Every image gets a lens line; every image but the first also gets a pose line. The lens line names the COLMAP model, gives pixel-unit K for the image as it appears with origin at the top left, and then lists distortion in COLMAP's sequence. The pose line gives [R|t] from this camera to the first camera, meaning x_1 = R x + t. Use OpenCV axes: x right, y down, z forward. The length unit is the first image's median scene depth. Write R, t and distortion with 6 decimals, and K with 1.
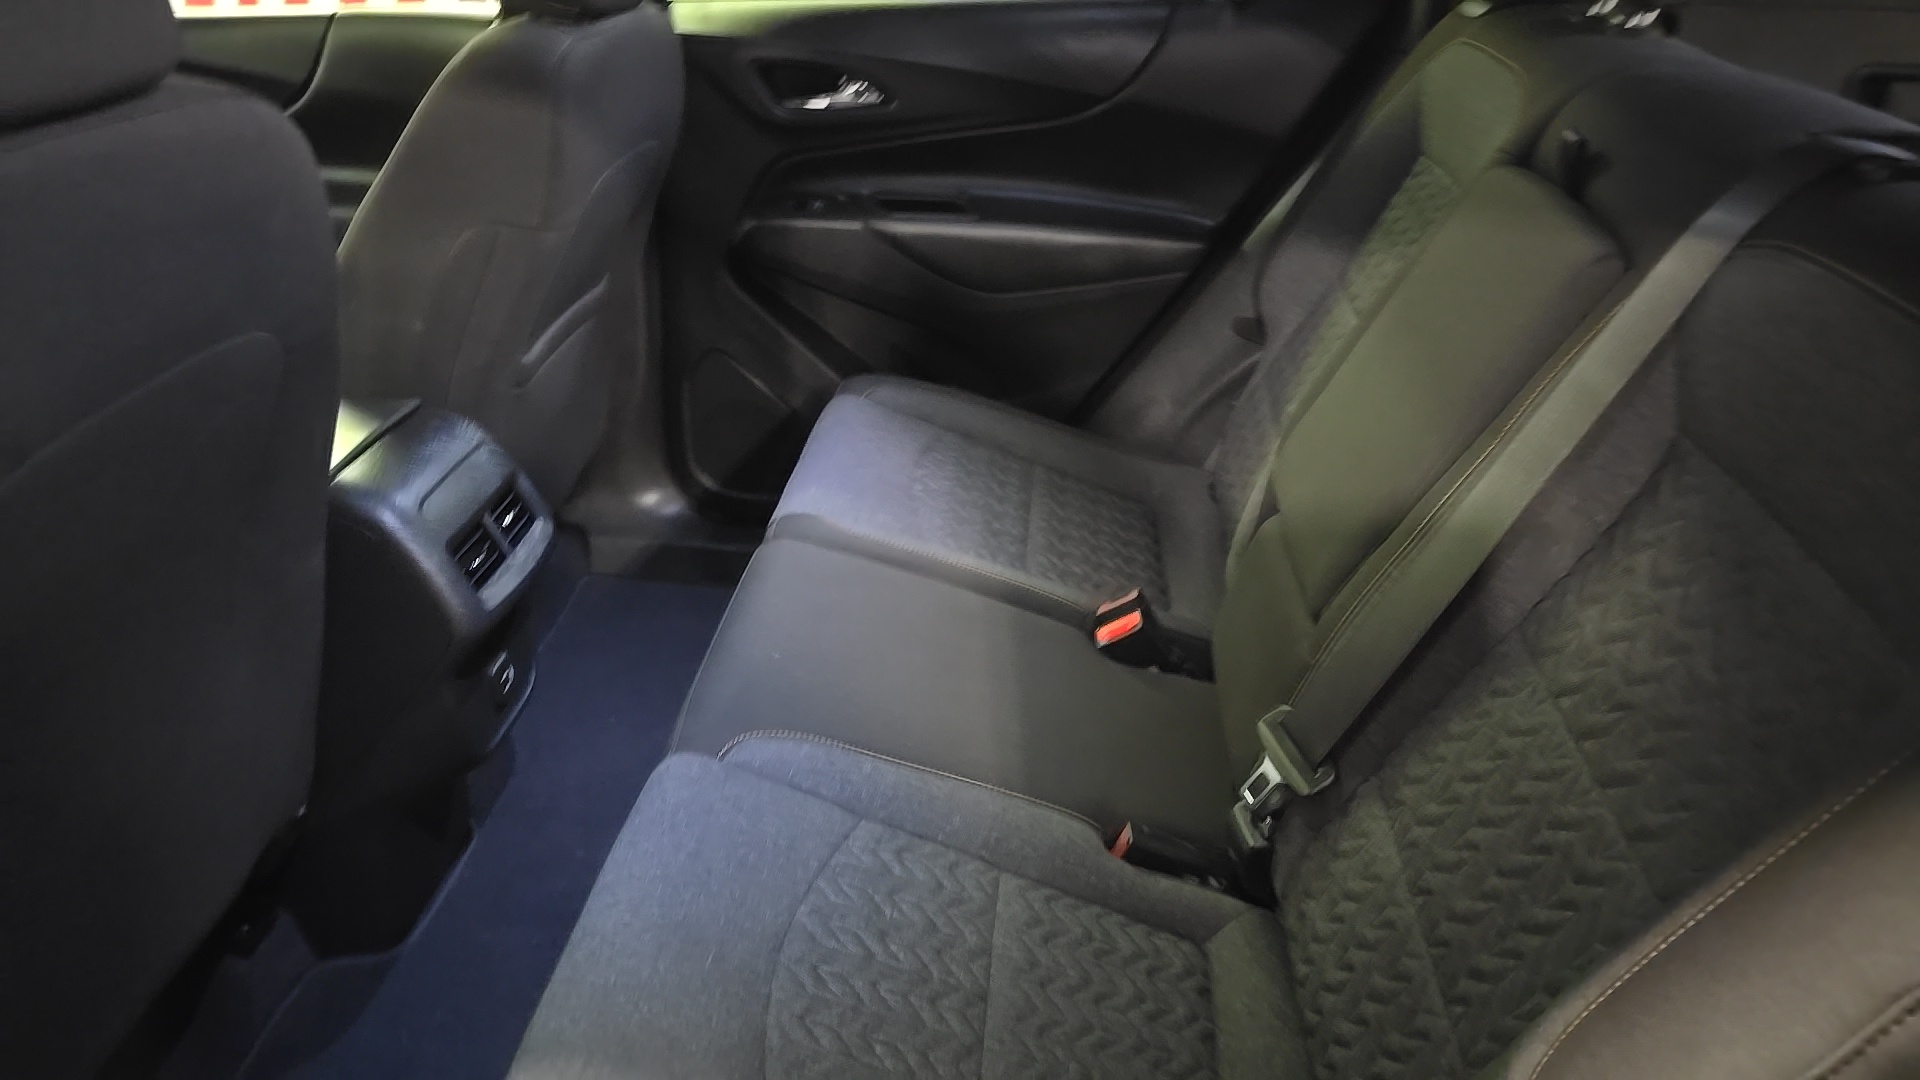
lens RADIAL K [[1279.8, 0, 968.2], [0, 1279.8, 545.7], [0, 0, 1]] dist [0.056614, -0.051470]
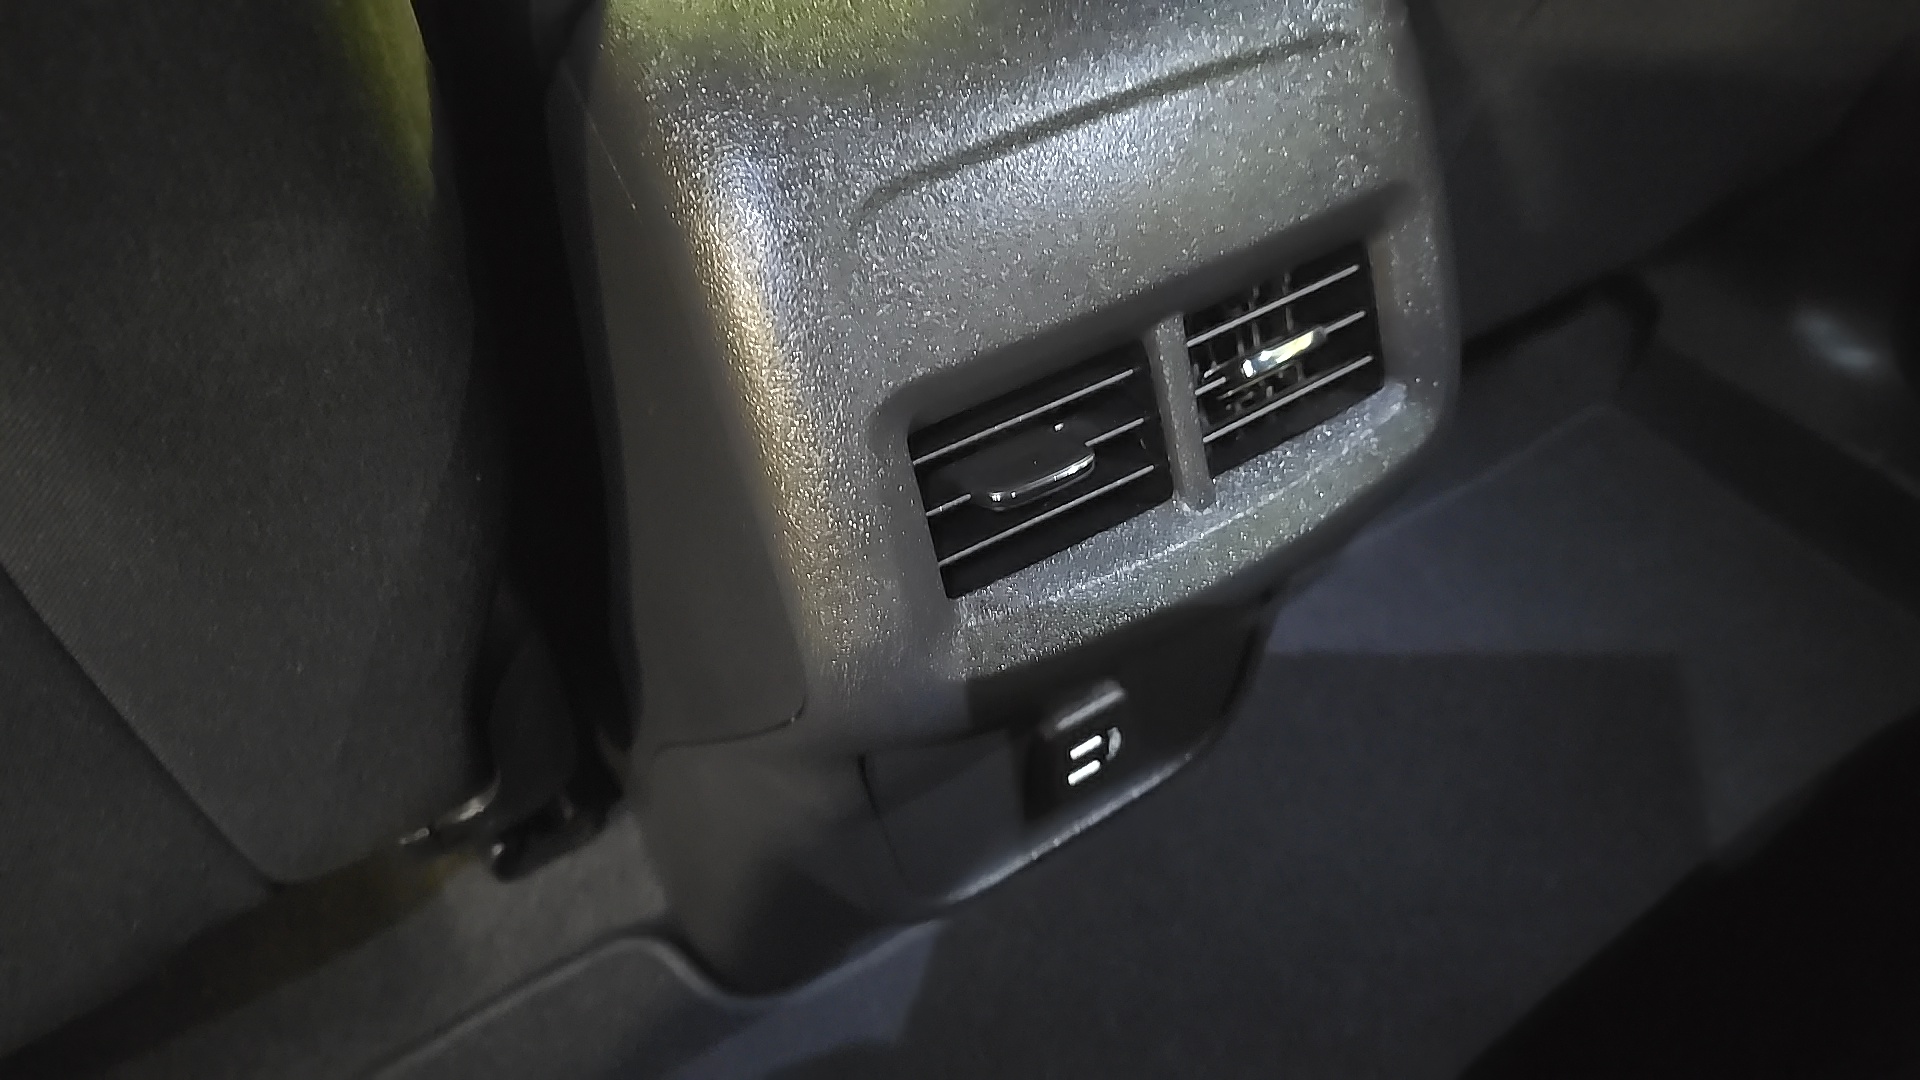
lens RADIAL K [[1279.8, 0, 968.2], [0, 1279.8, 545.7], [0, 0, 1]] dist [0.056614, -0.051470]
pose [[0.615794, 0.554727, -0.559532, -0.219123], [-0.374688, 0.830885, 0.411386, -0.071792], [0.693114, -0.043680, 0.719504, 0.741458]]
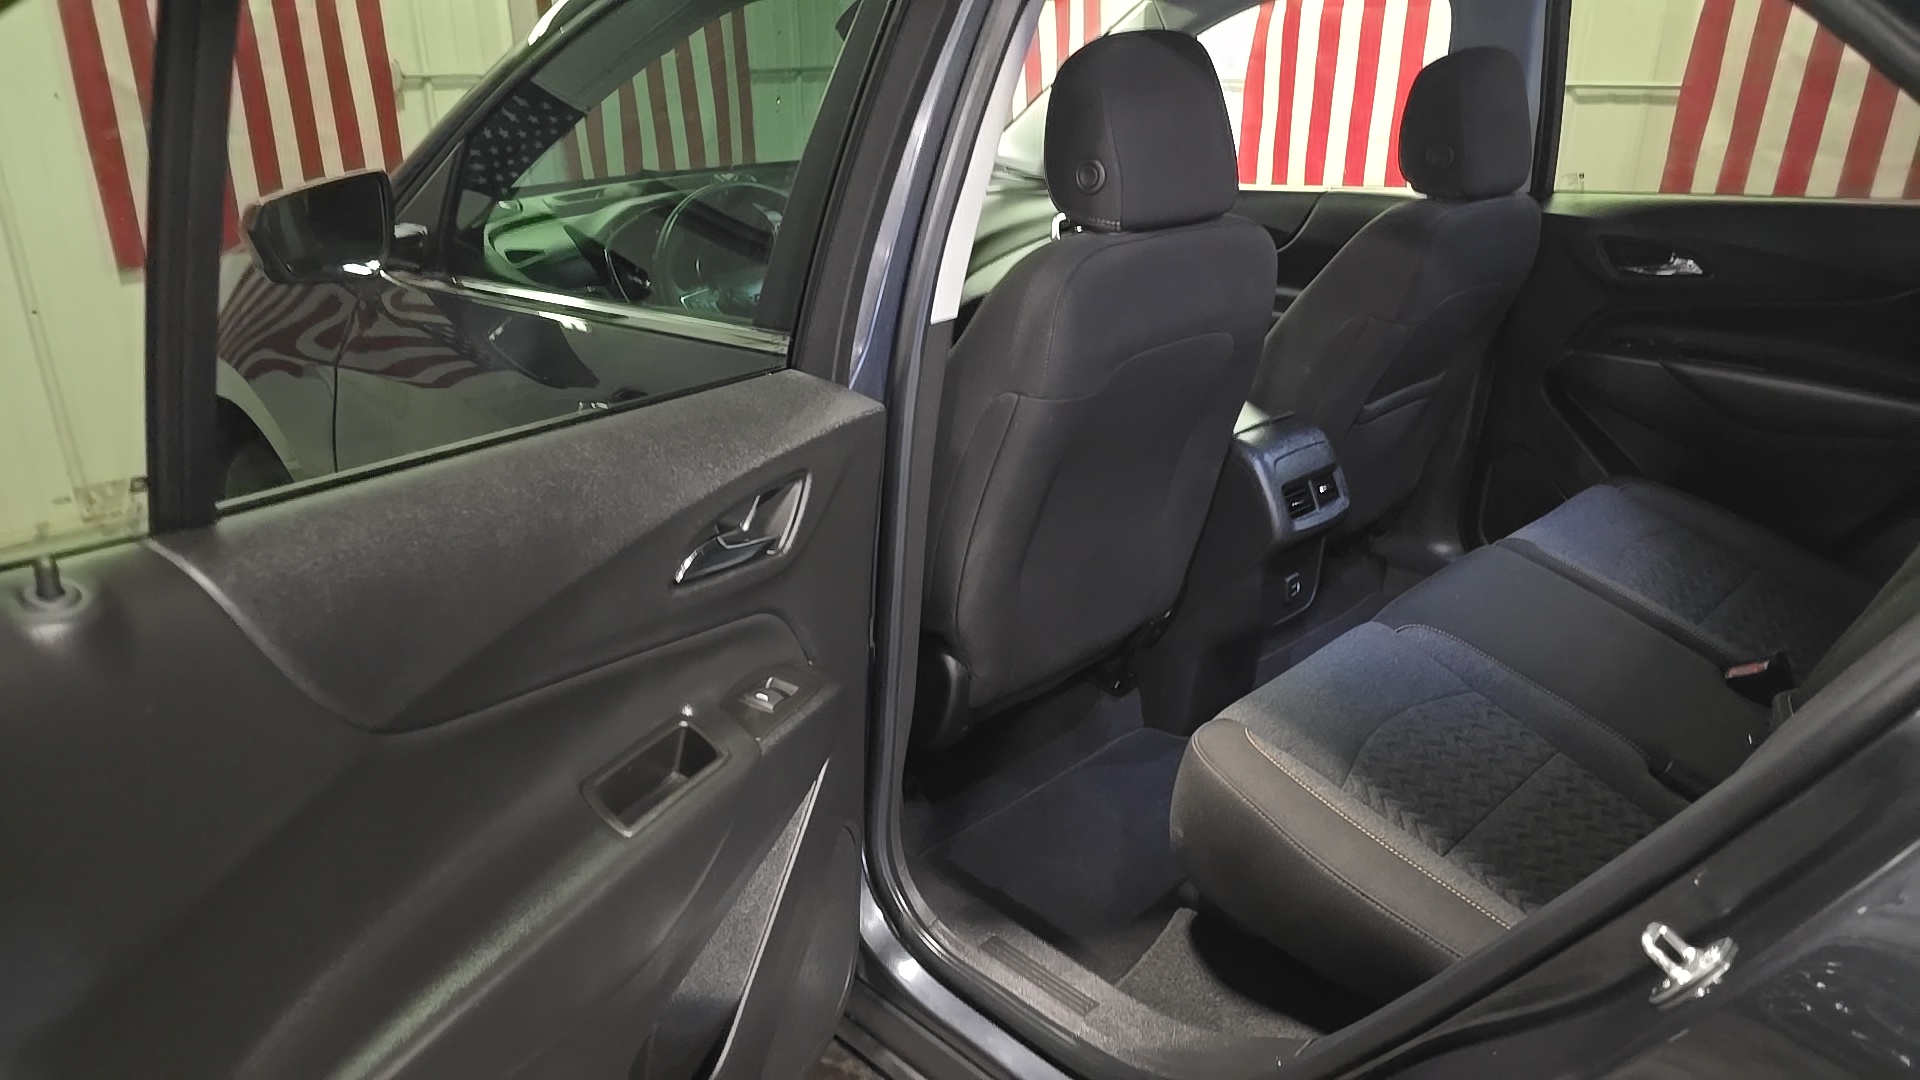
lens RADIAL K [[1279.8, 0, 968.2], [0, 1279.8, 545.7], [0, 0, 1]] dist [0.056614, -0.051470]
pose [[0.763475, 0.216914, -0.608321, 0.292620], [-0.292836, 0.955789, -0.026711, 0.214509], [0.575633, 0.198532, 0.793242, -0.510563]]
